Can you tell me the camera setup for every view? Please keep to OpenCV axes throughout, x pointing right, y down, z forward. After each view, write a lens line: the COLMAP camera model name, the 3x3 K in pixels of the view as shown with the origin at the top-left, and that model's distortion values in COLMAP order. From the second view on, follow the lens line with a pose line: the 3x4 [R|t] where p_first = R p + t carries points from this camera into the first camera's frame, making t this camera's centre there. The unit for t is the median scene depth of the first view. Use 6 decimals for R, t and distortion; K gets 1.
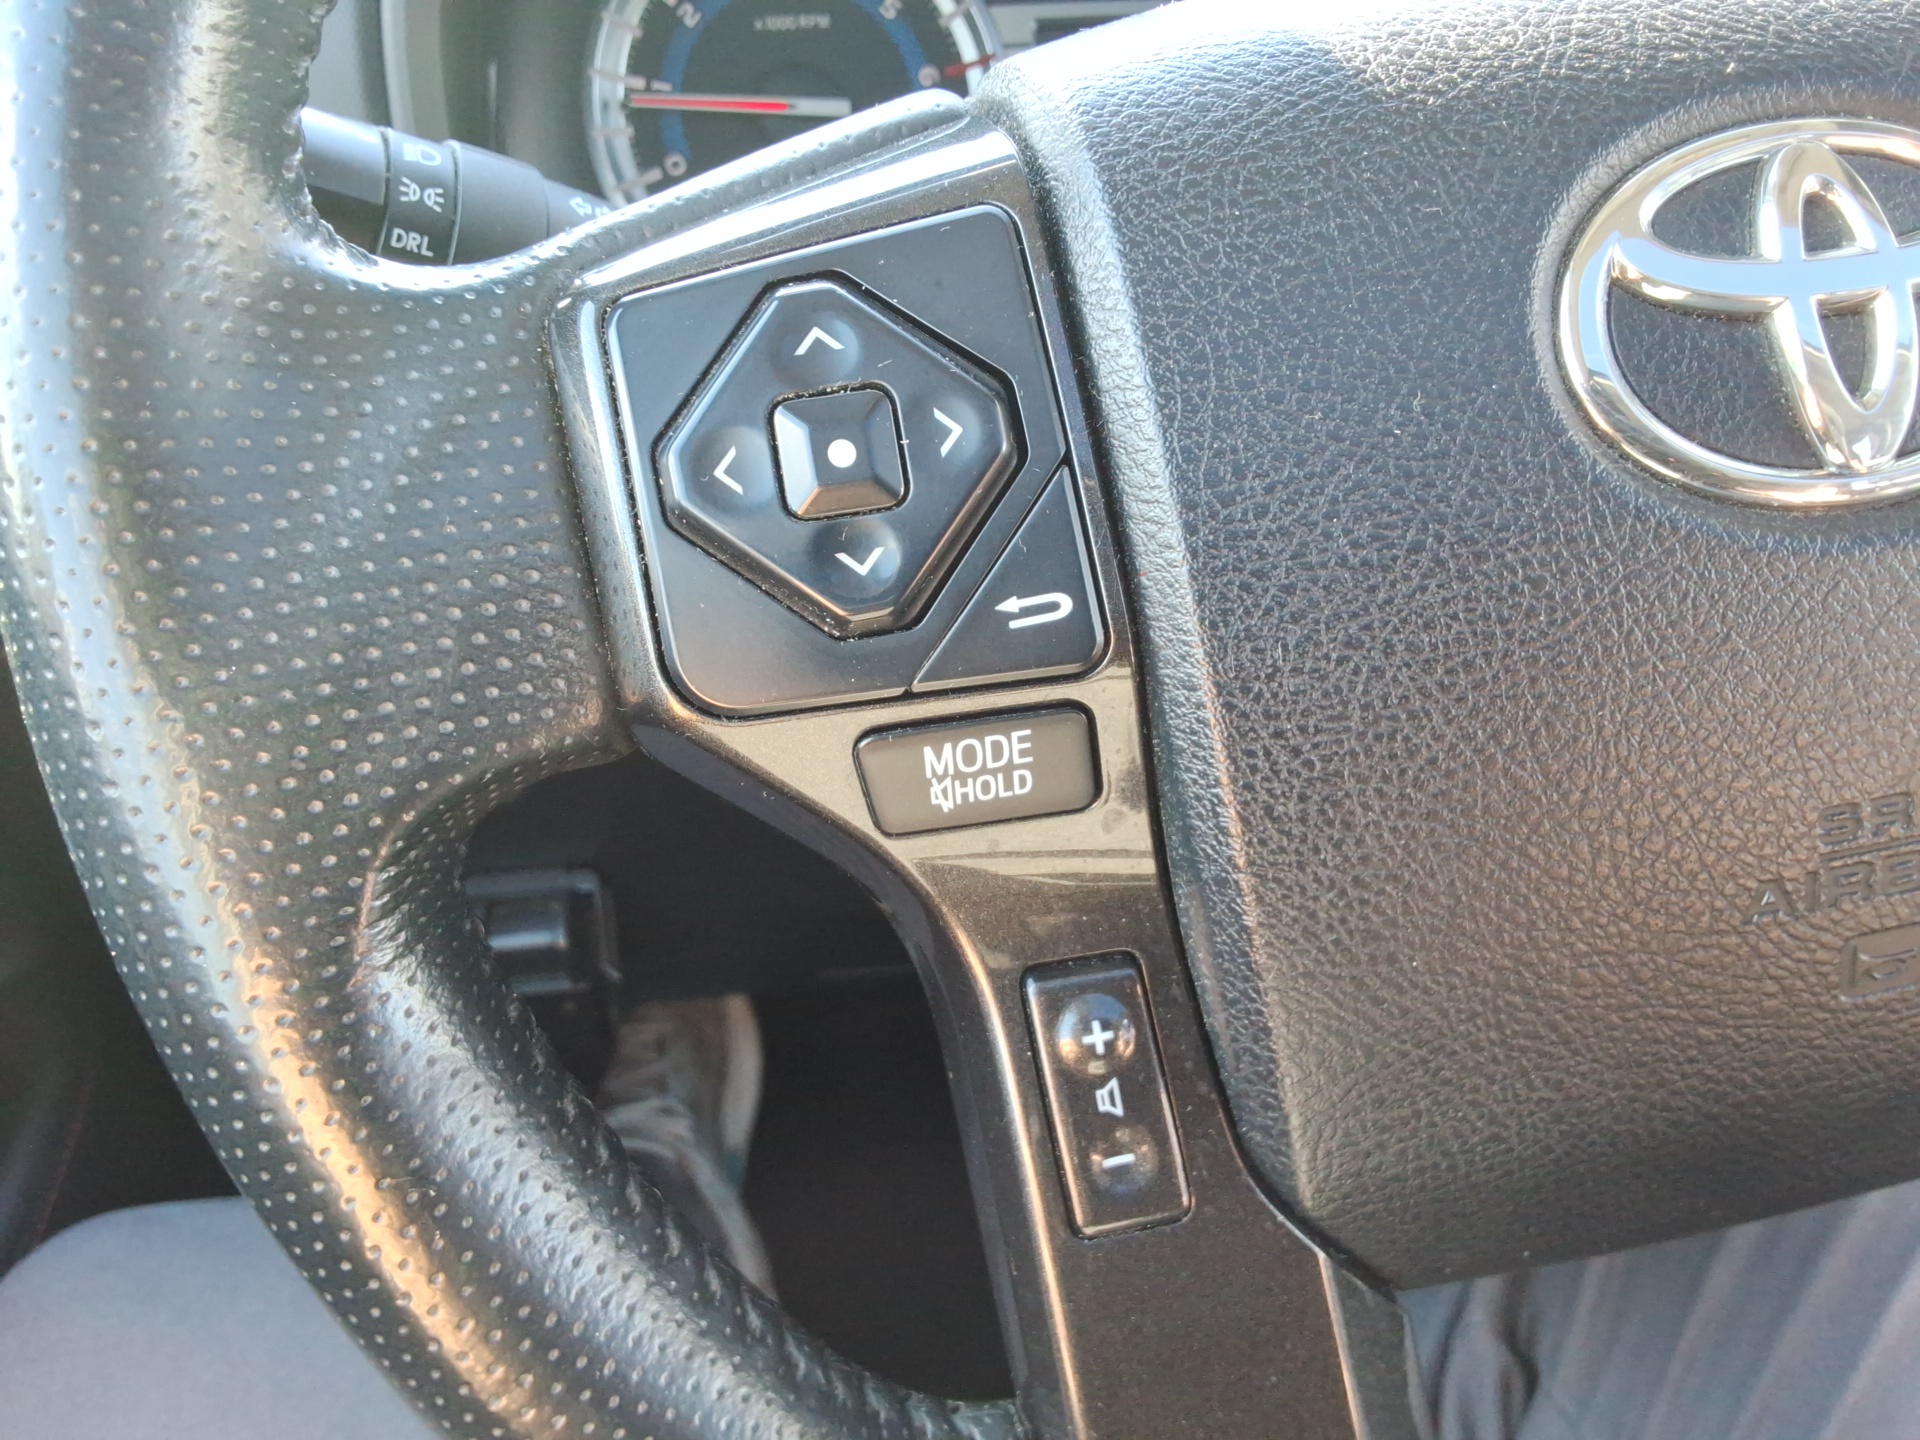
lens RADIAL K [[1587.3, 0, 959.9], [0, 1587.3, 711.6], [0, 0, 1]] dist [0.038465, -0.005376]
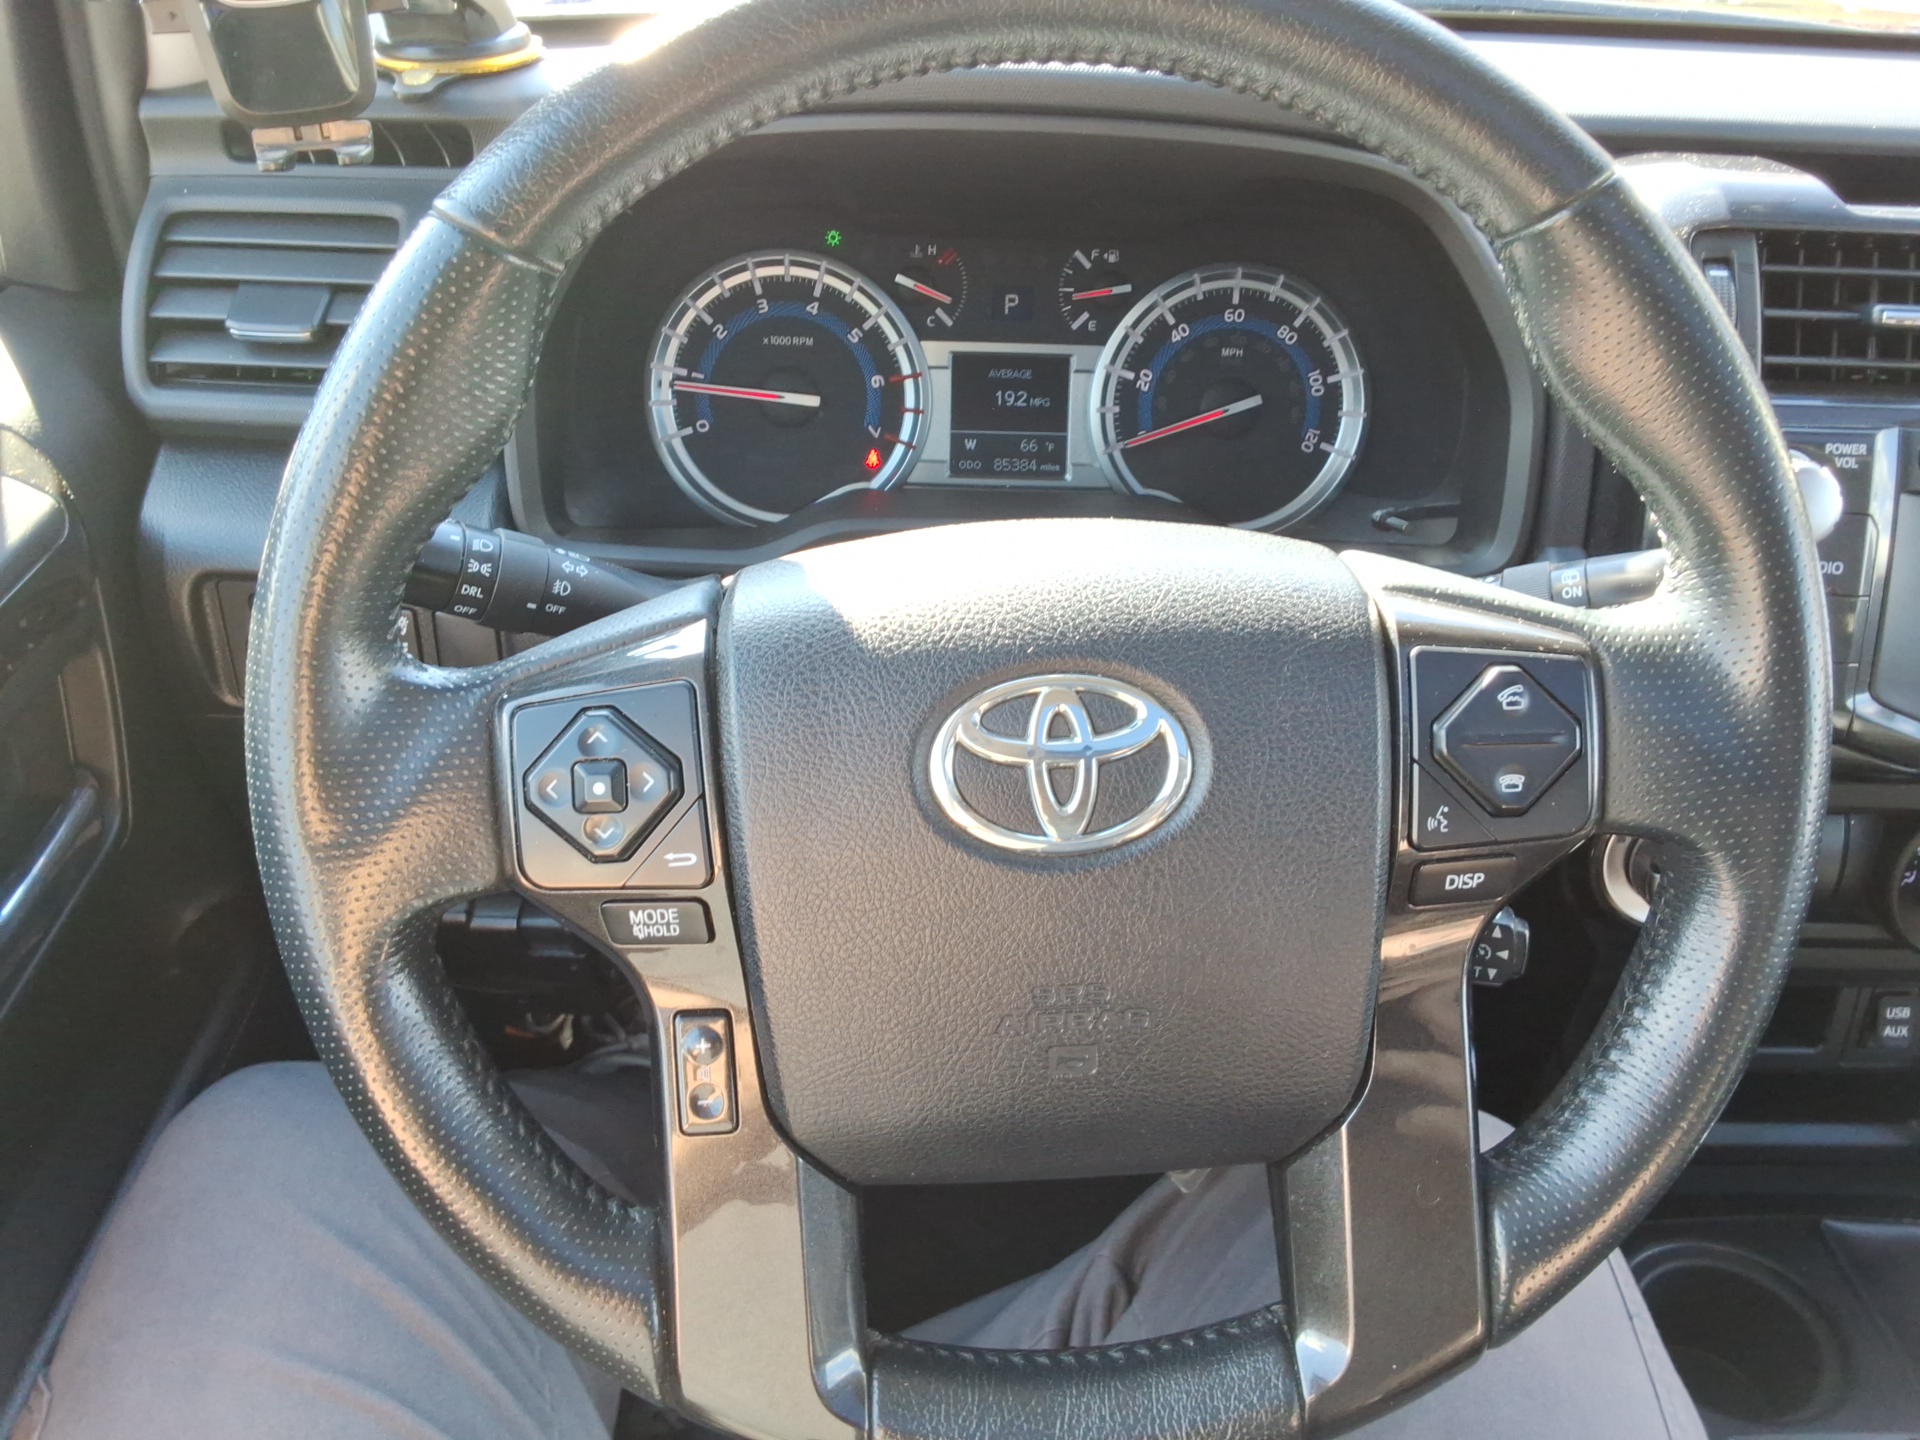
lens RADIAL K [[1540.1, 0, 974.3], [0, 1540.1, 716.2], [0, 0, 1]] dist [0.092366, -0.146853]
pose [[0.989333, 0.120516, -0.081830, 0.610231], [-0.118893, 0.992606, 0.024446, -0.365362], [0.084171, -0.014456, 0.996346, -1.169725]]
